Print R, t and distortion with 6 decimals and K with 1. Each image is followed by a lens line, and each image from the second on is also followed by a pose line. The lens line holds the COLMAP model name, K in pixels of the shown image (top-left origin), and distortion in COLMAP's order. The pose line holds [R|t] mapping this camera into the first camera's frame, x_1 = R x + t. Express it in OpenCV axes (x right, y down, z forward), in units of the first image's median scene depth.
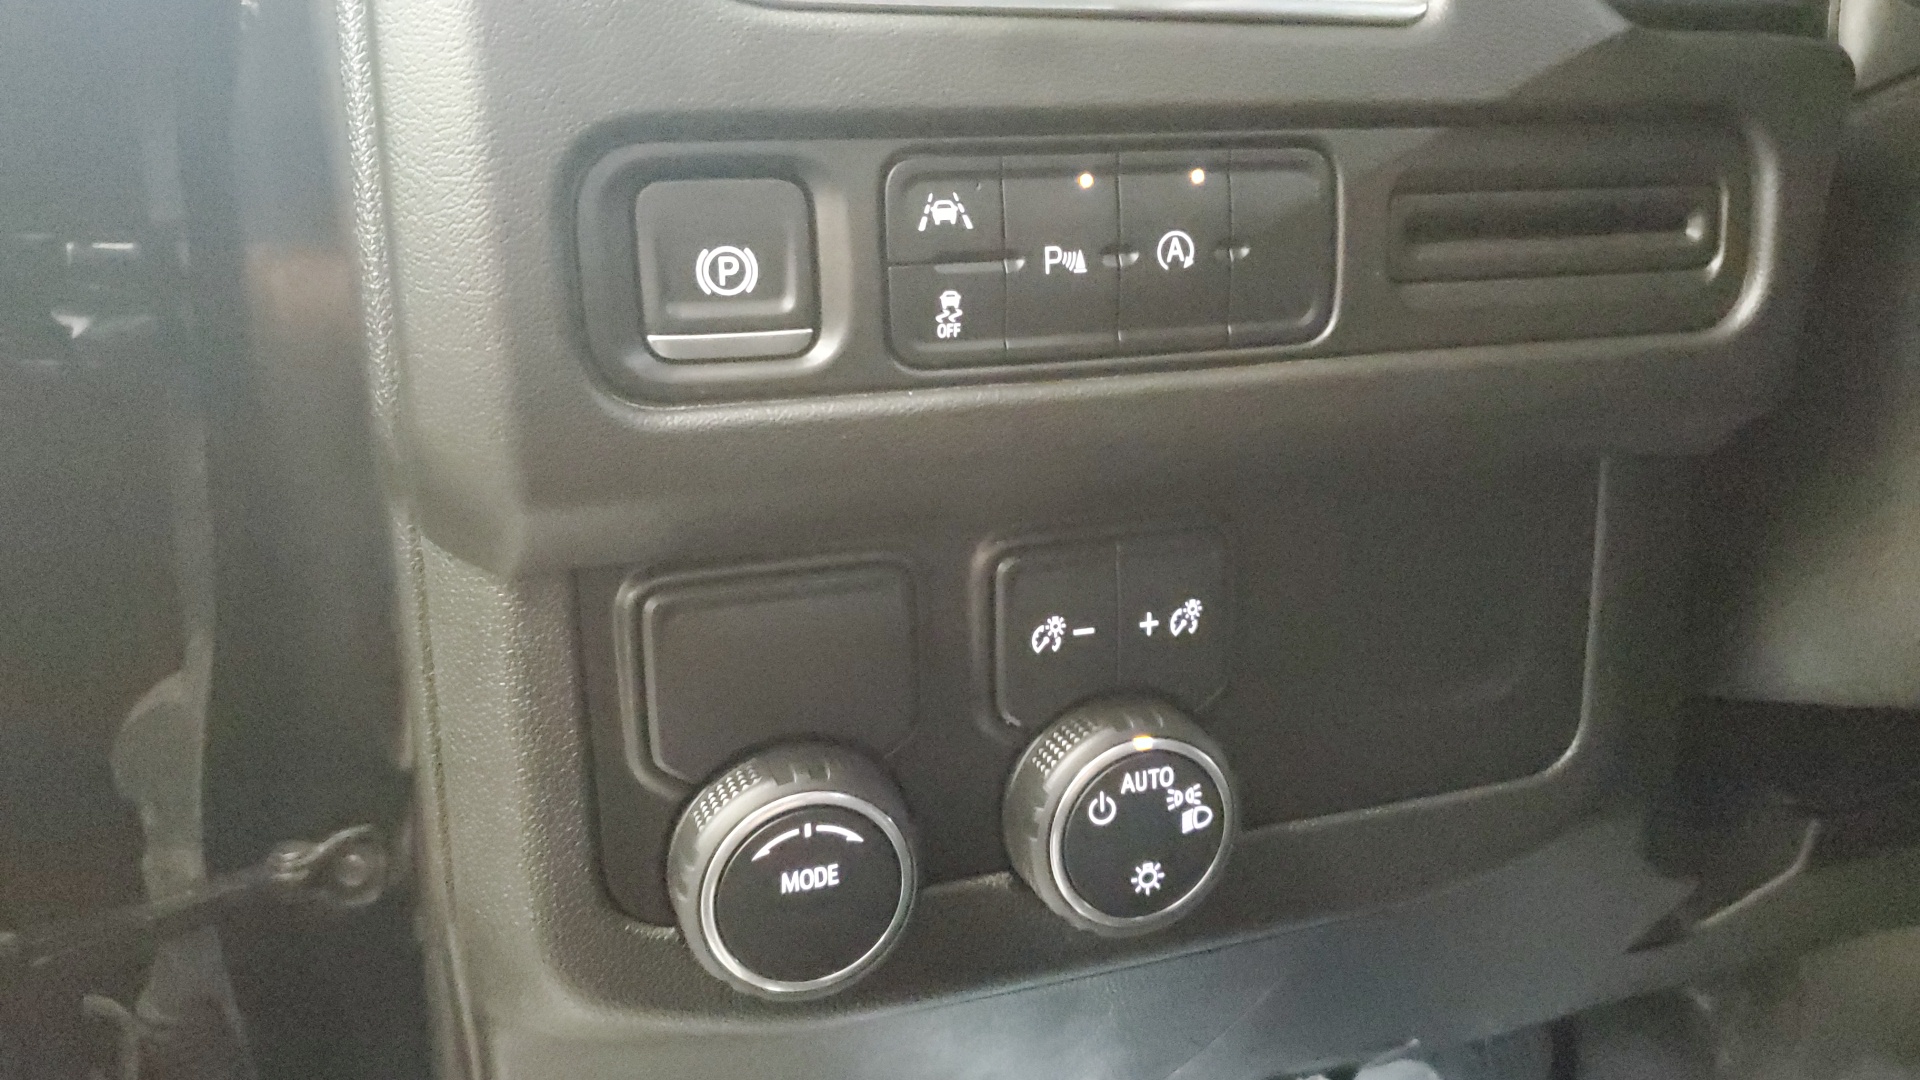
lens RADIAL K [[1514.3, 0, 960.0], [0, 1514.3, 540.0], [0, 0, 1]] dist [-0.003311, -0.003370]
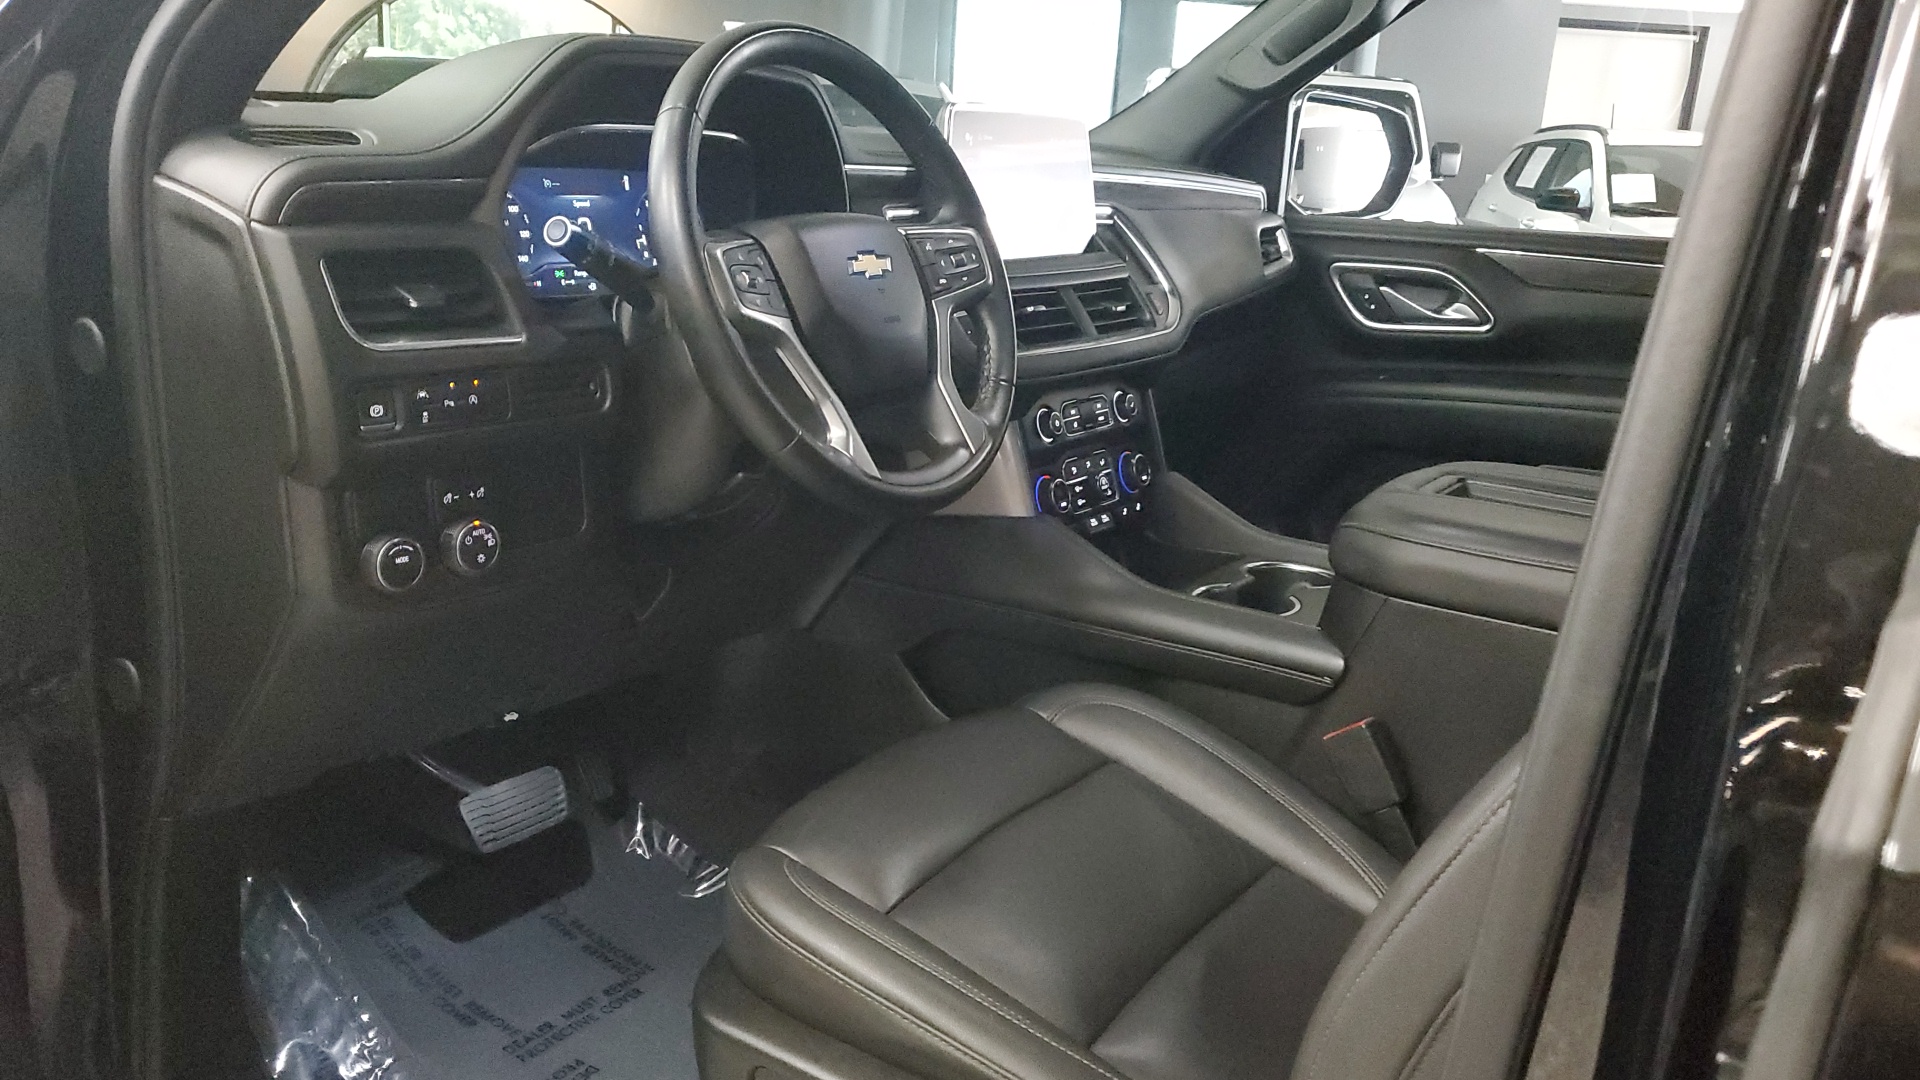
lens RADIAL K [[1514.3, 0, 960.0], [0, 1514.3, 540.0], [0, 0, 1]] dist [-0.003311, -0.003370]
pose [[0.811947, -0.109583, 0.573353, -1.119446], [0.150087, 0.988390, -0.023637, 0.459445], [-0.564107, 0.105245, 0.818967, -2.927779]]
